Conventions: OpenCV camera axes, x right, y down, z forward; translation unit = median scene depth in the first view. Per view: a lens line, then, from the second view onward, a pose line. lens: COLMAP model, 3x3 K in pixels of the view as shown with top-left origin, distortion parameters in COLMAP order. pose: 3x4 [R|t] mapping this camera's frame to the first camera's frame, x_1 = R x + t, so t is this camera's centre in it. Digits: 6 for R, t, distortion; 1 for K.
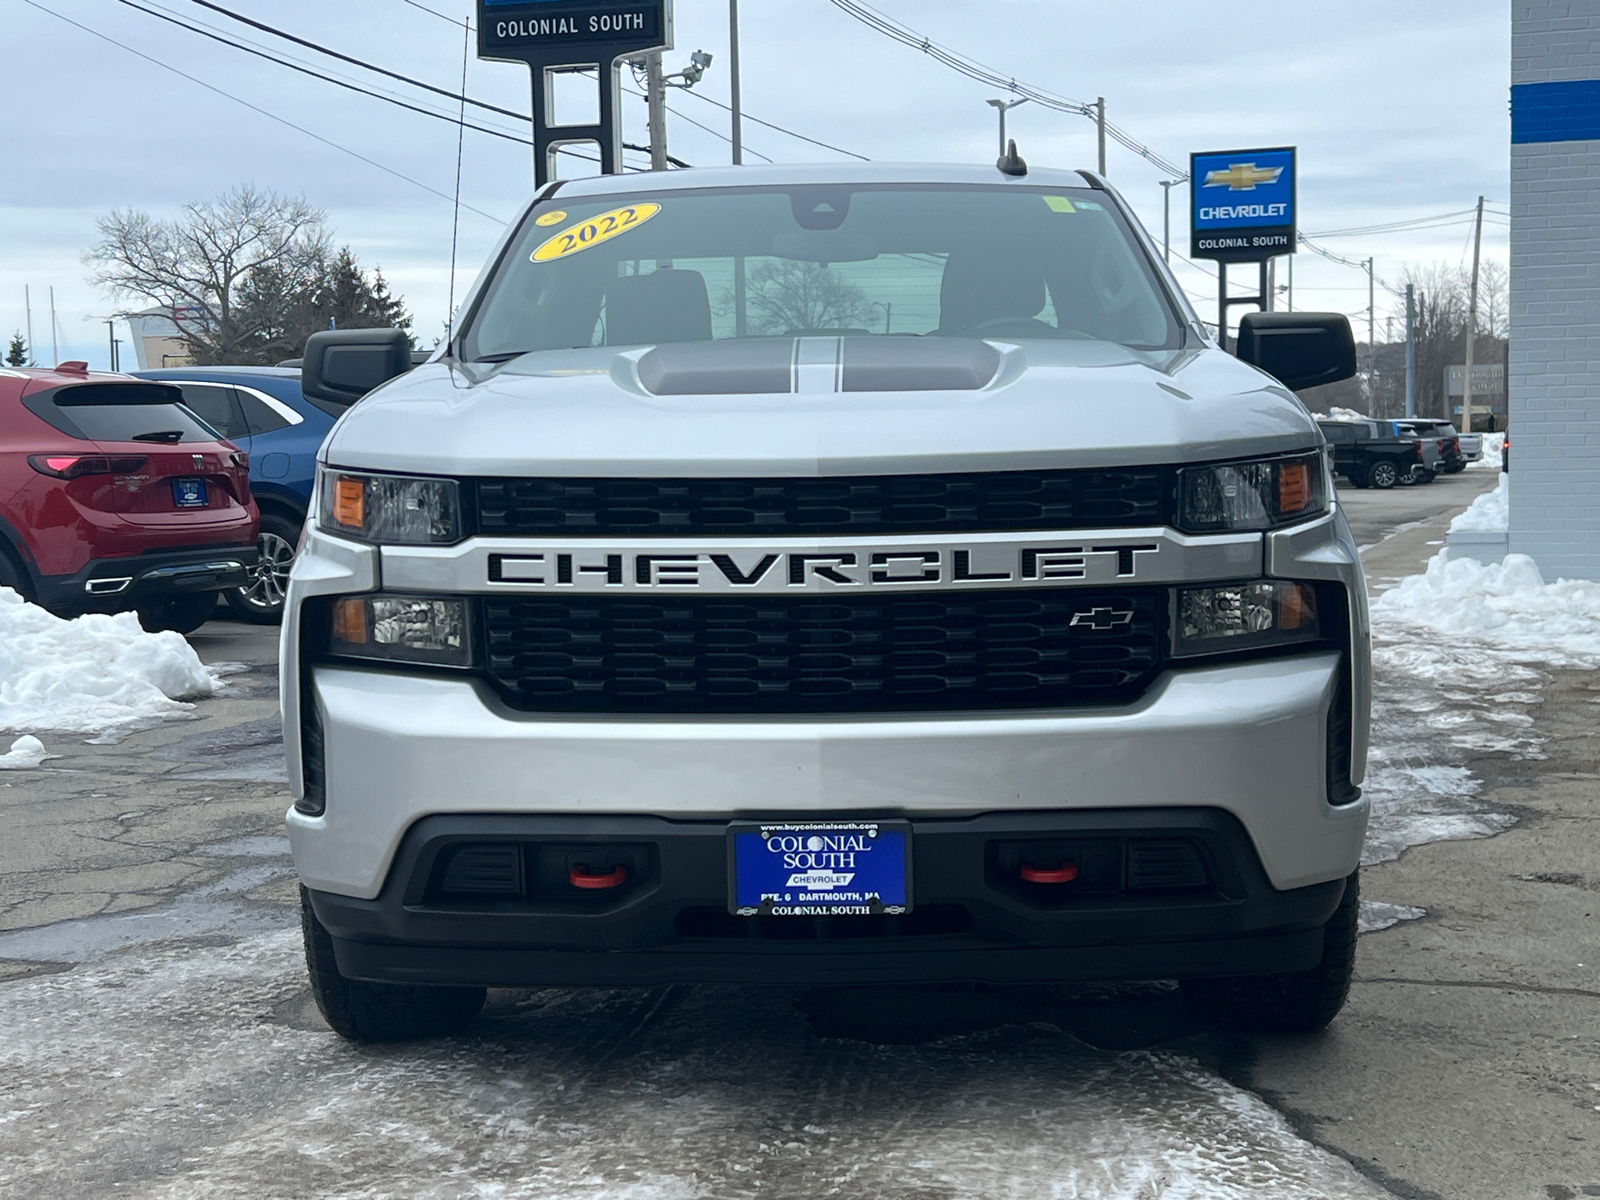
lens RADIAL K [[2509.3, 0, 783.1], [0, 2509.3, 603.9], [0, 0, 1]] dist [0.112546, 0.000000]
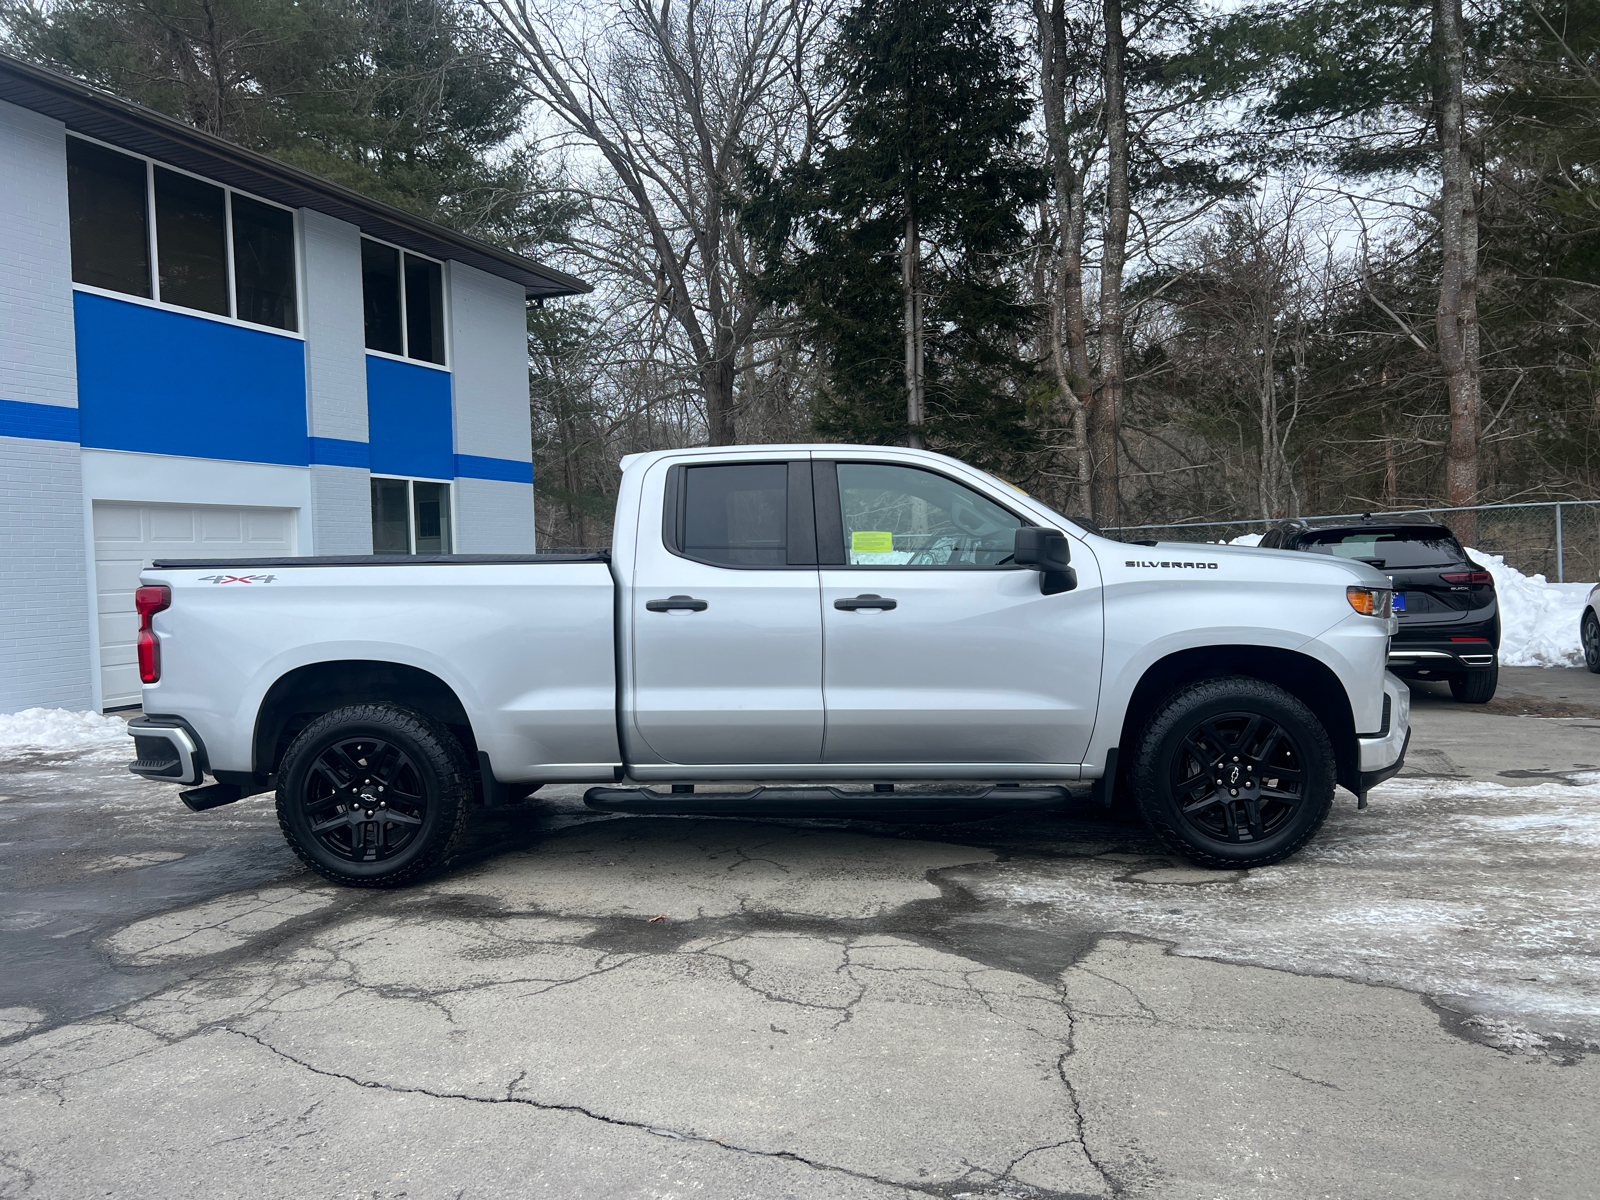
lens RADIAL K [[1199.1, 0, 792.6], [0, 1199.1, 609.6], [0, 0, 1]] dist [0.022657, -0.010987]
pose [[0.033404, -0.019841, 0.999245, -1.329019], [0.101080, 0.994744, 0.016373, -0.107388], [-0.994317, 0.100457, 0.035234, 1.507147]]
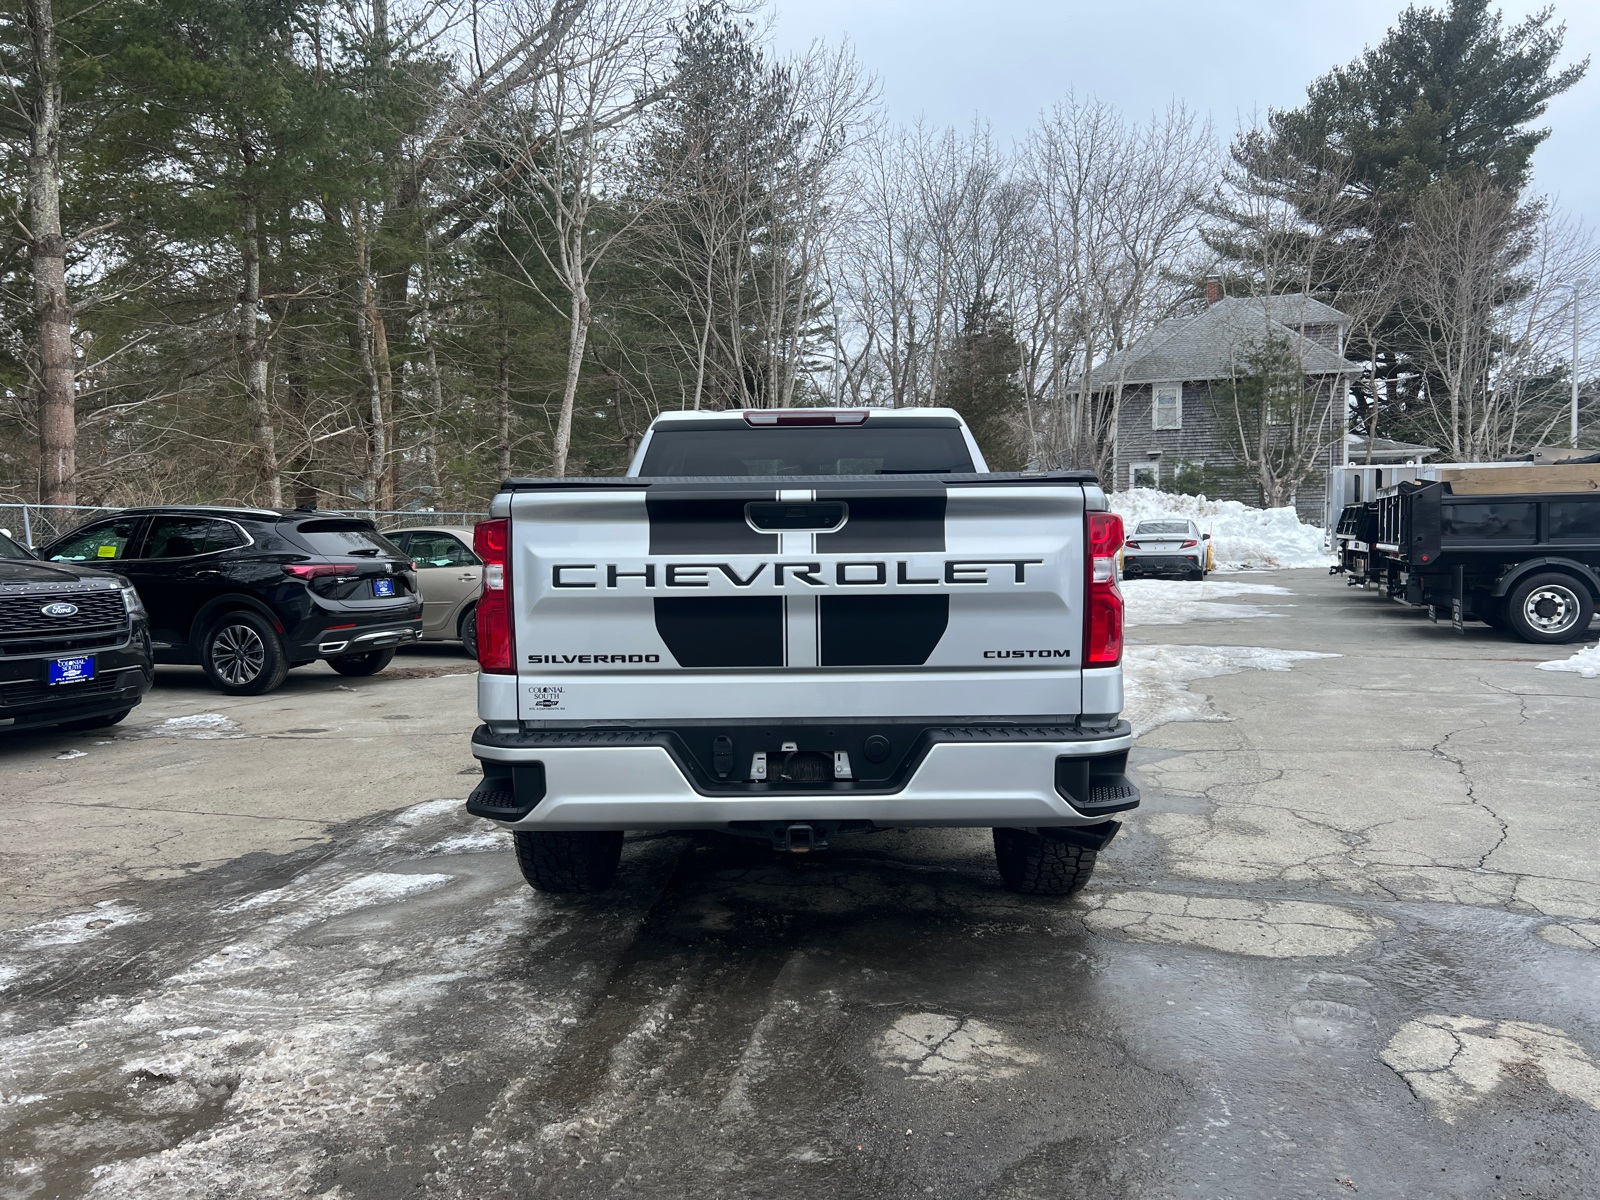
lens RADIAL K [[1201.1, 0, 810.1], [0, 1201.1, 603.6], [0, 0, 1]] dist [0.053648, -0.056519]
pose [[-0.999542, 0.029050, -0.008524, 0.039089], [0.027796, 0.992163, 0.121822, -0.217332], [0.011996, 0.121529, -0.992515, 2.940045]]
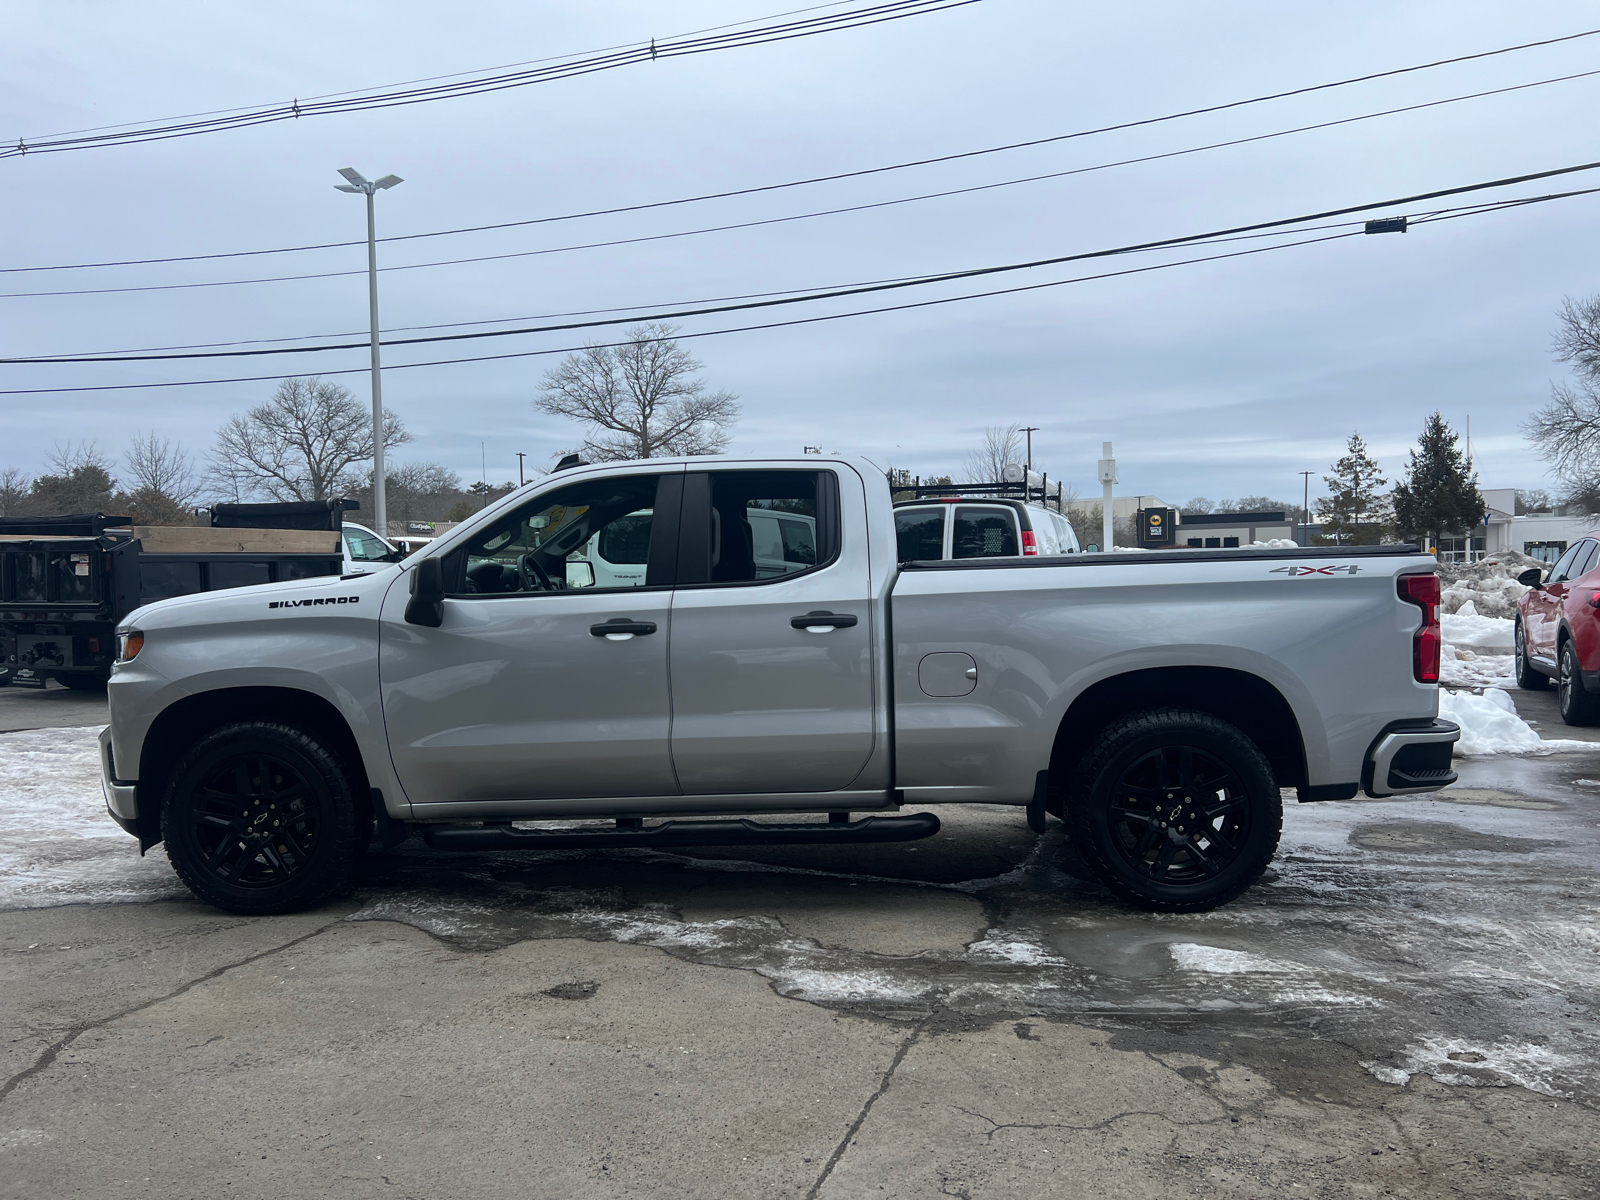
lens RADIAL K [[1201.1, 0, 804.6], [0, 1201.1, 611.1], [0, 0, 1]] dist [0.053648, -0.056519]
pose [[-0.026252, 0.051620, -0.998322, 1.319591], [-0.055292, 0.997062, 0.053009, -0.176980], [0.998125, 0.056590, -0.023321, 1.652860]]
